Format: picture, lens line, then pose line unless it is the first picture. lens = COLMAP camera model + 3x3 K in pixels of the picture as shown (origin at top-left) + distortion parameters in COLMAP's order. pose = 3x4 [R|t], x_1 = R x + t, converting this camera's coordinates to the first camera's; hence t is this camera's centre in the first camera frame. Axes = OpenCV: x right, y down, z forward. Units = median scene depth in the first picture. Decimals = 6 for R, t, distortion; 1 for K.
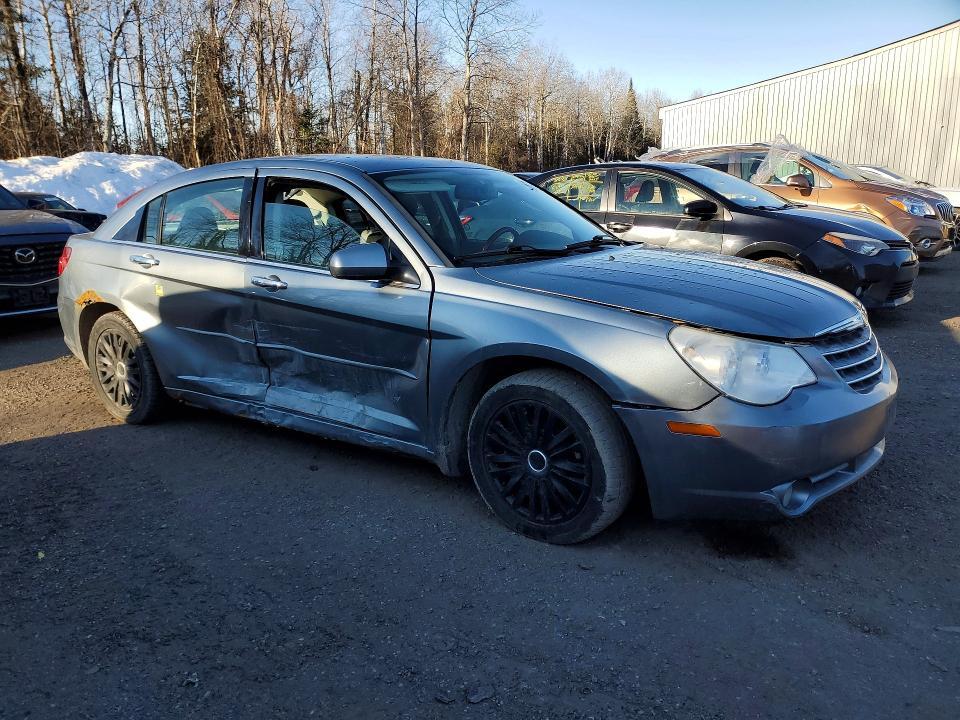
lens RADIAL K [[774.2, 0, 480.0], [0, 774.2, 360.0], [0, 0, 1]] dist [0.014377, 0.004152]
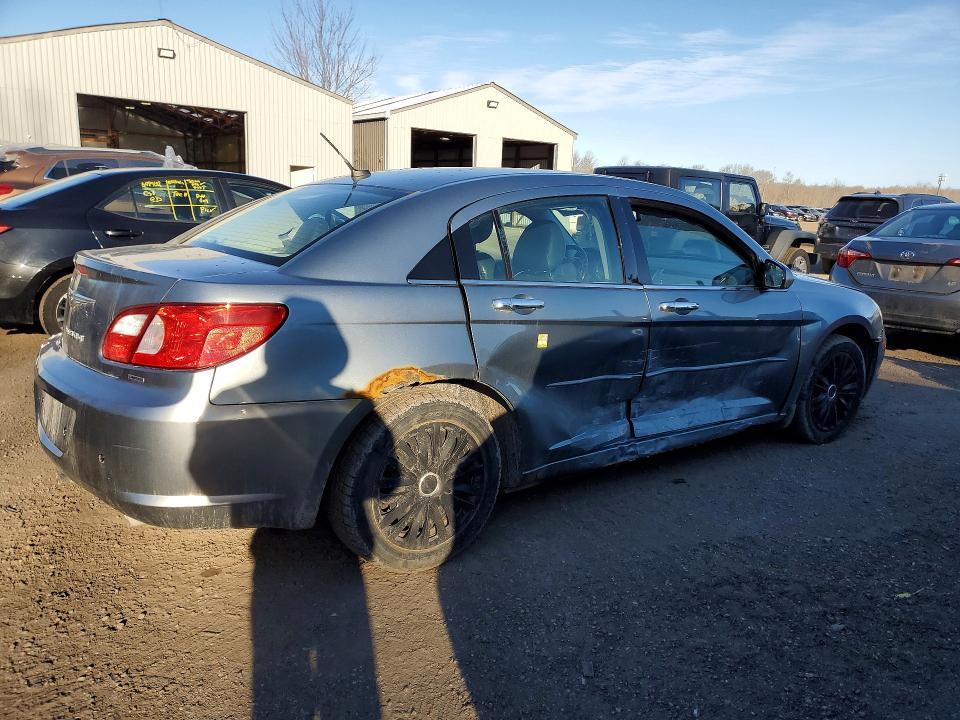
lens RADIAL K [[774.2, 0, 480.0], [0, 774.2, 360.0], [0, 0, 1]] dist [0.014377, 0.004152]
pose [[0.323710, -0.177344, 0.929388, -1.198770], [0.166894, 0.977577, 0.128410, -0.187116], [-0.931321, 0.113542, 0.346049, 0.862184]]
